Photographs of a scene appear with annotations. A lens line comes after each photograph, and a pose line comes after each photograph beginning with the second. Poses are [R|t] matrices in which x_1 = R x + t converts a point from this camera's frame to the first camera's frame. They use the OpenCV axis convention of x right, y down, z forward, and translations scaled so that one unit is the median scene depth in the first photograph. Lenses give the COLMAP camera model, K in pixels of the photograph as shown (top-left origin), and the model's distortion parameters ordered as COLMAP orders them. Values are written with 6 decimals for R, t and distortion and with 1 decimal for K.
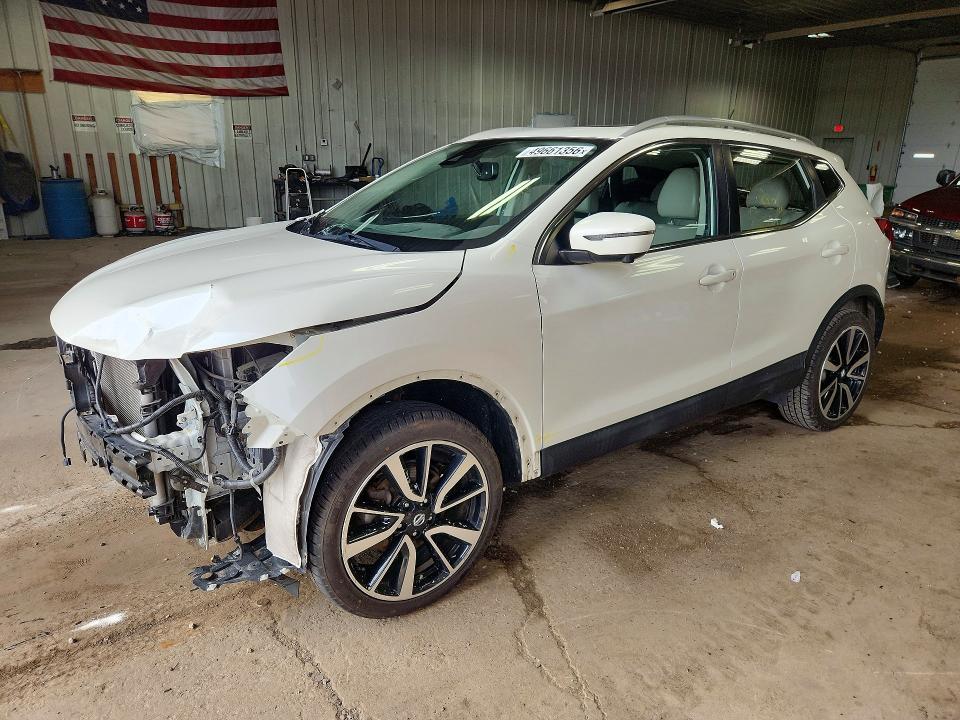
lens RADIAL K [[632.9, 0, 467.8], [0, 632.9, 359.7], [0, 0, 1]] dist [0.028961, -0.030684]
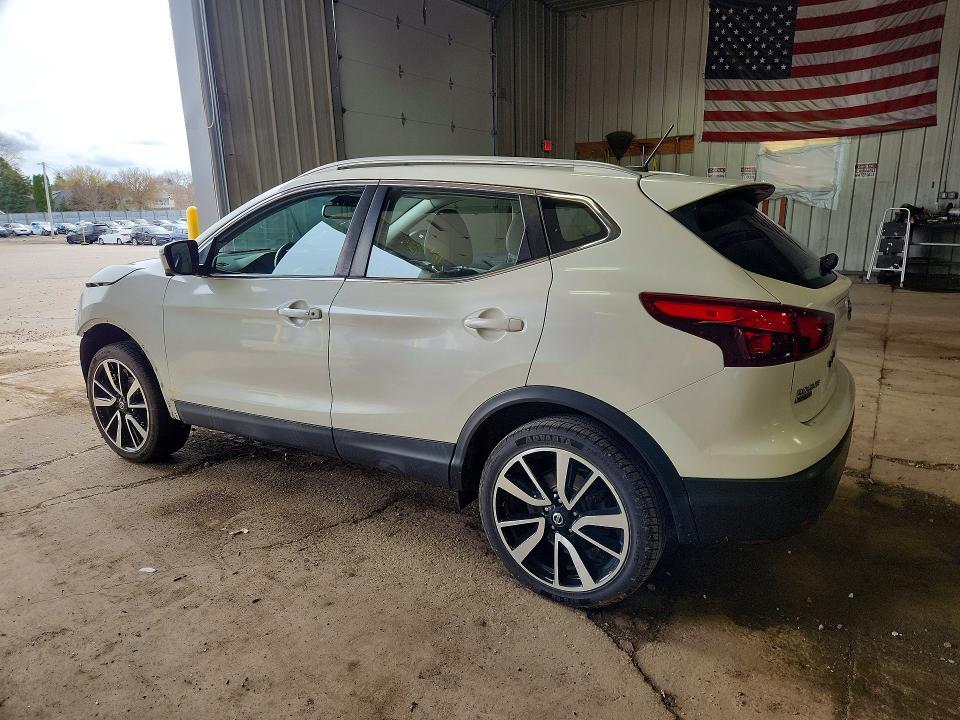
lens RADIAL K [[600.9, 0, 480.0], [0, 600.9, 360.0], [0, 0, 1]] dist [0.002949, 0.000499]
pose [[0.424192, 0.206340, -0.881751, 0.275469], [-0.250865, 0.962363, 0.104518, -0.045166], [0.870131, 0.176864, 0.459990, 0.164559]]
